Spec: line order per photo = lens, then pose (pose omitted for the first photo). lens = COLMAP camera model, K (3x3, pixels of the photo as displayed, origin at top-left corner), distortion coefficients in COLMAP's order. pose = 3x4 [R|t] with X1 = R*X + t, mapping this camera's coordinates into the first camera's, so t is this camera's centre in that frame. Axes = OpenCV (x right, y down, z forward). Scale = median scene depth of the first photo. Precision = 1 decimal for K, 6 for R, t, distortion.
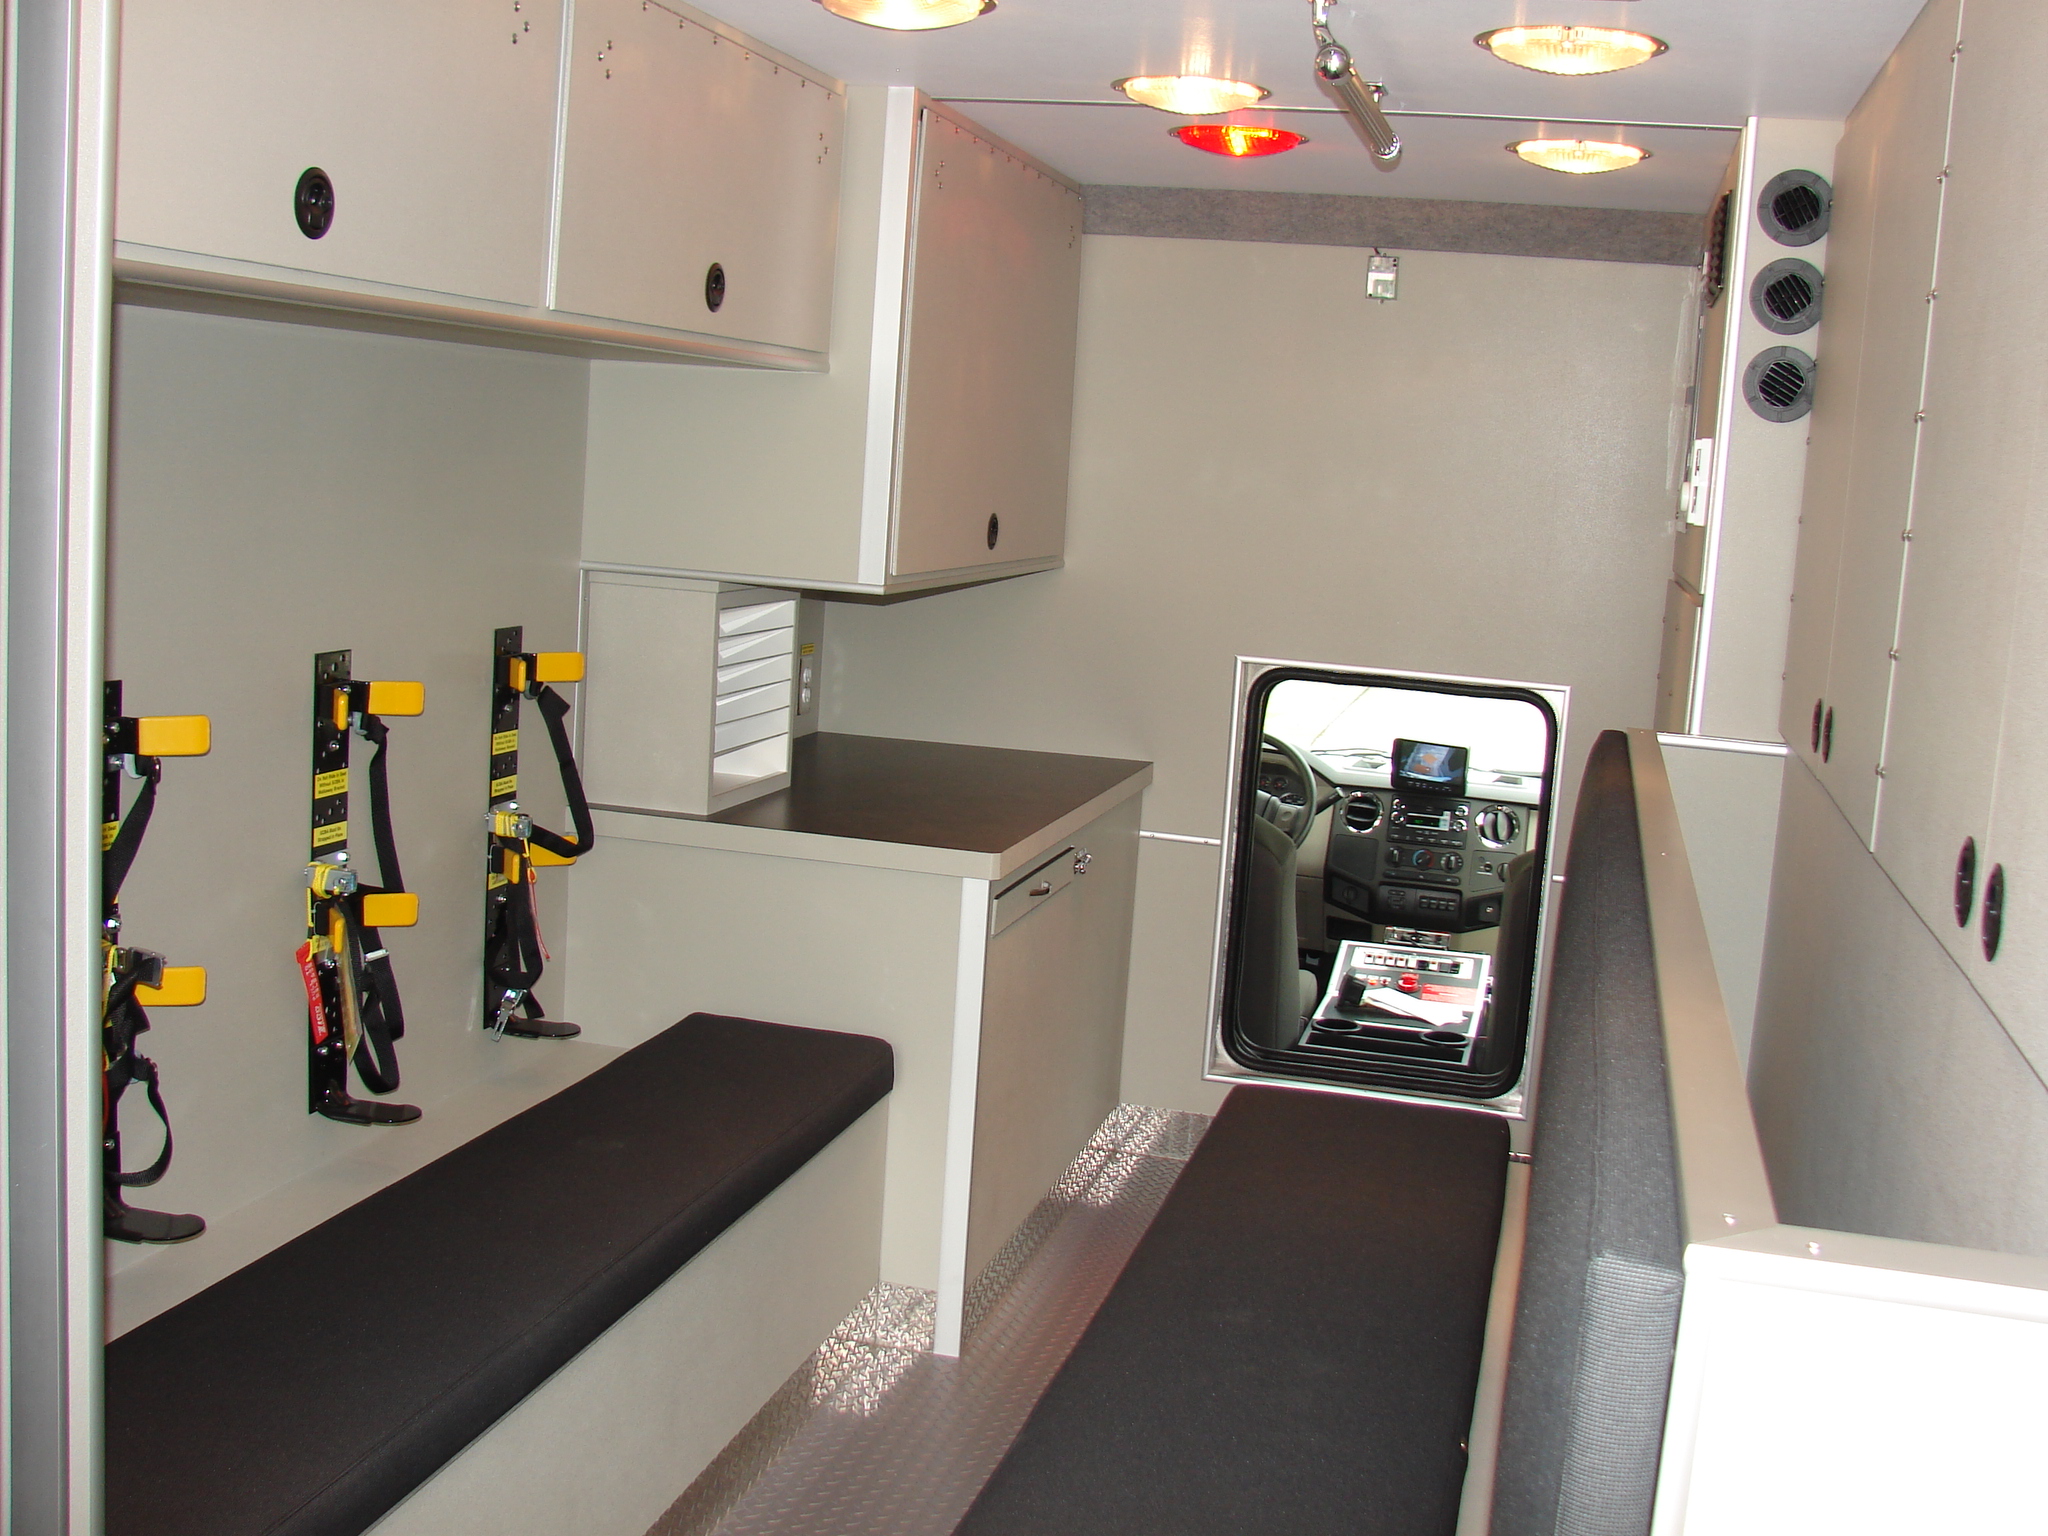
lens RADIAL K [[2233.2, 0, 1024.0], [0, 2233.2, 768.0], [0, 0, 1]] dist [-0.217214, 0.320150]
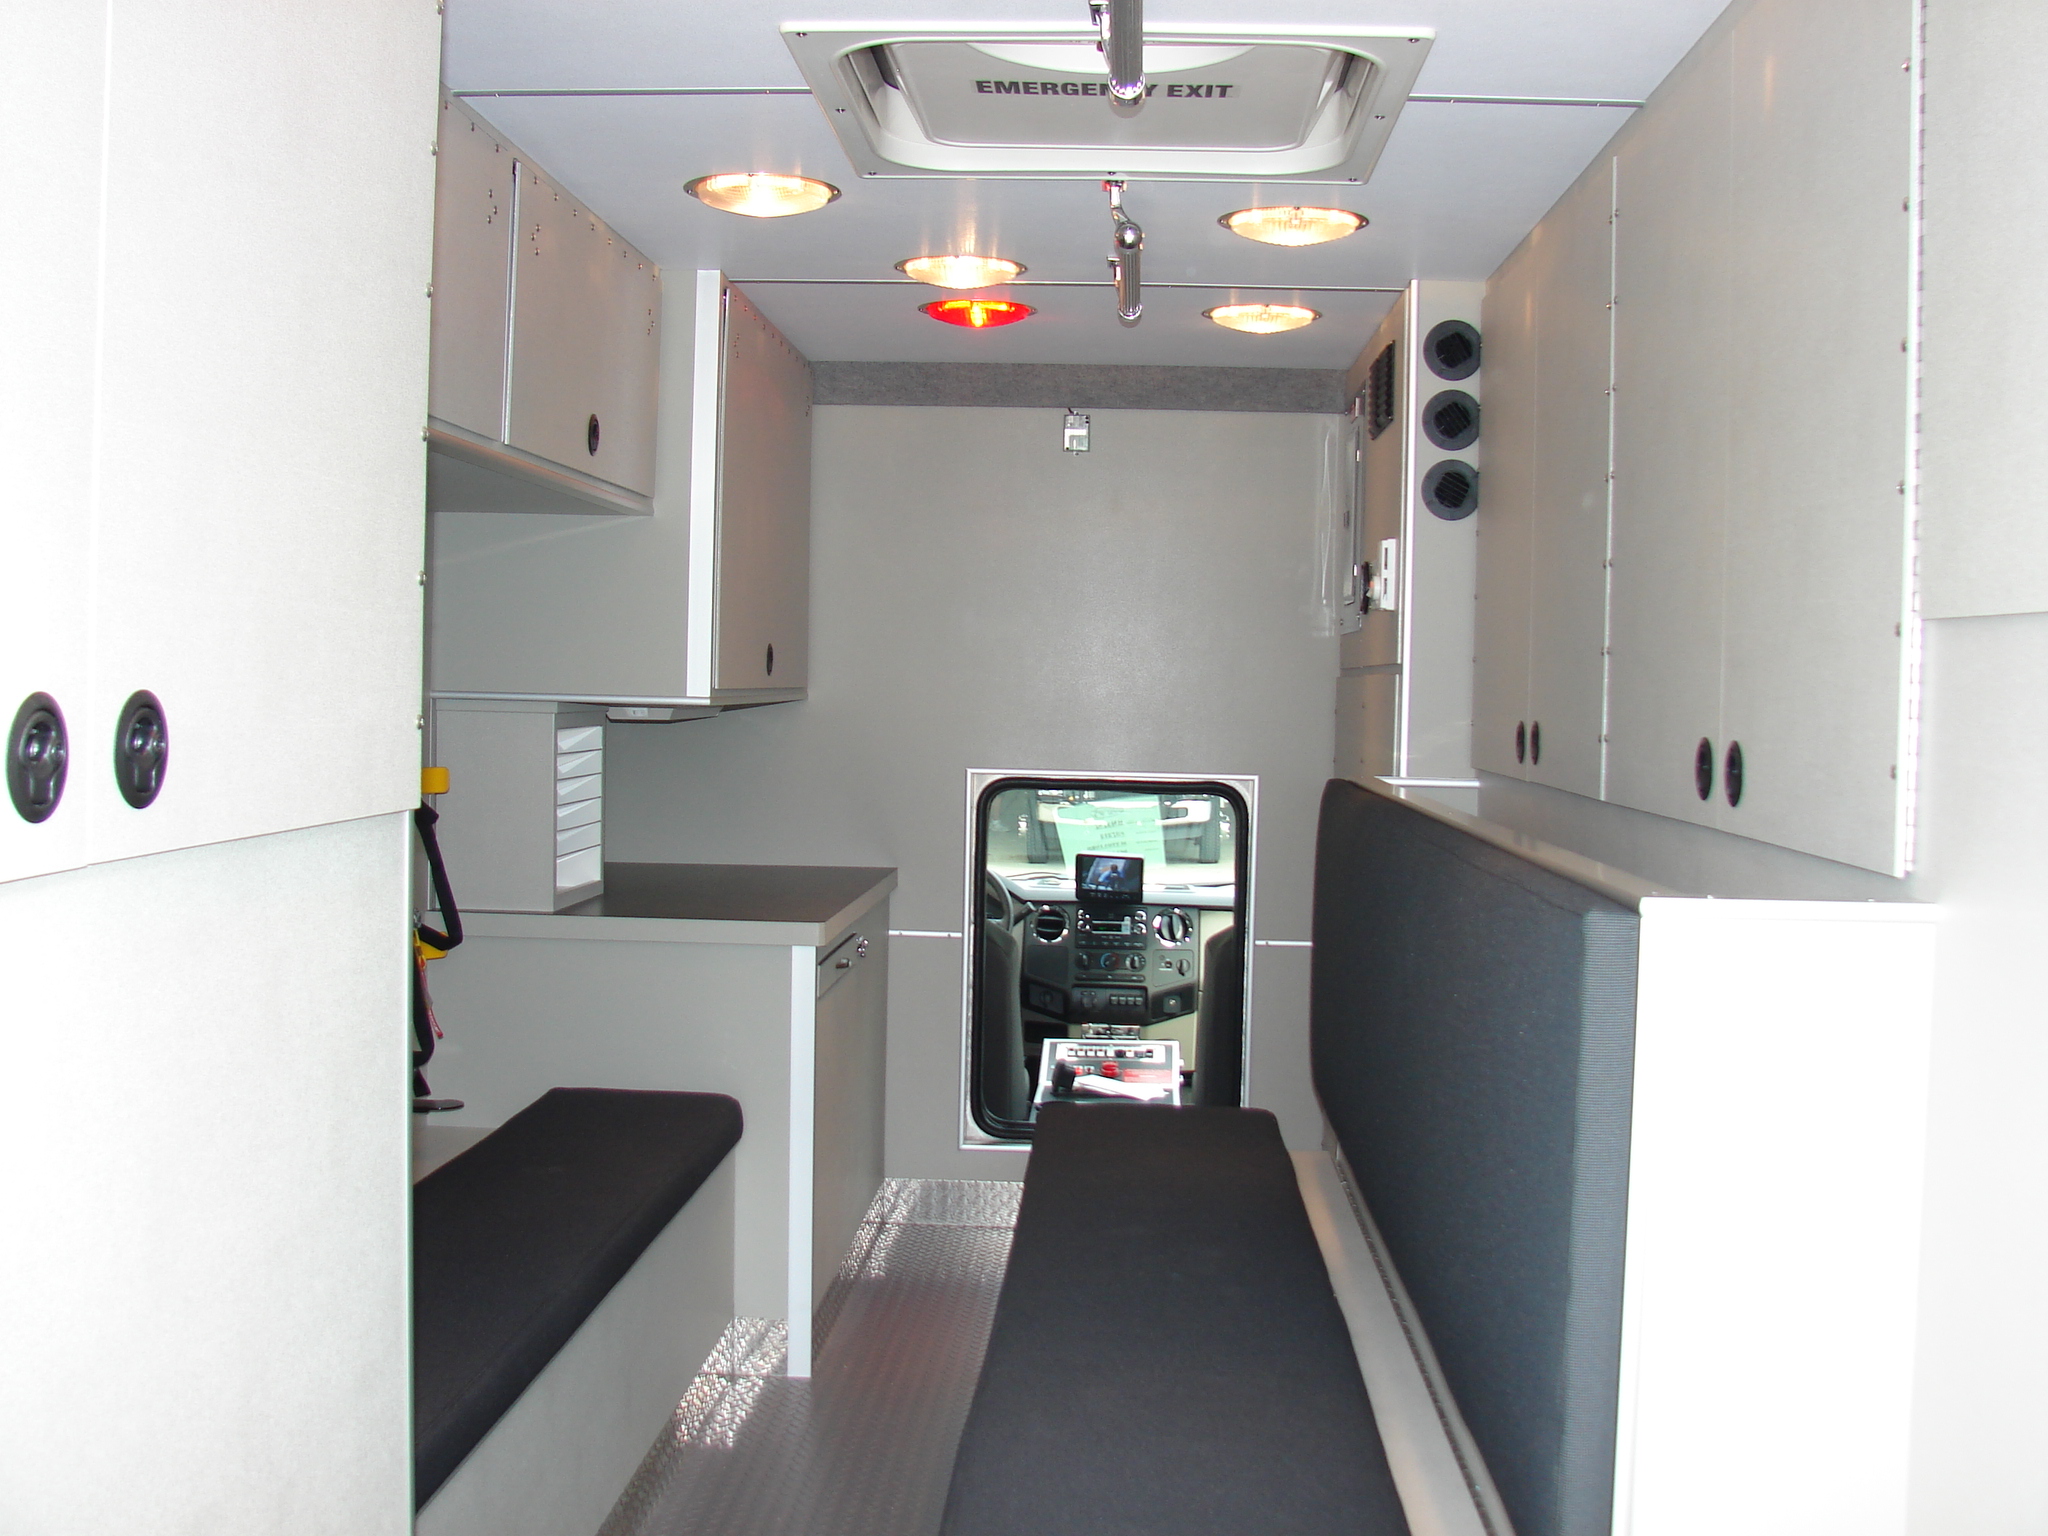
lens RADIAL K [[2233.2, 0, 1024.0], [0, 2233.2, 768.0], [0, 0, 1]] dist [-0.217214, 0.320150]
pose [[0.978405, -0.052240, 0.199989, -0.118787], [0.070864, 0.993674, -0.087126, 0.058076], [-0.194172, 0.099416, 0.975917, -0.133282]]
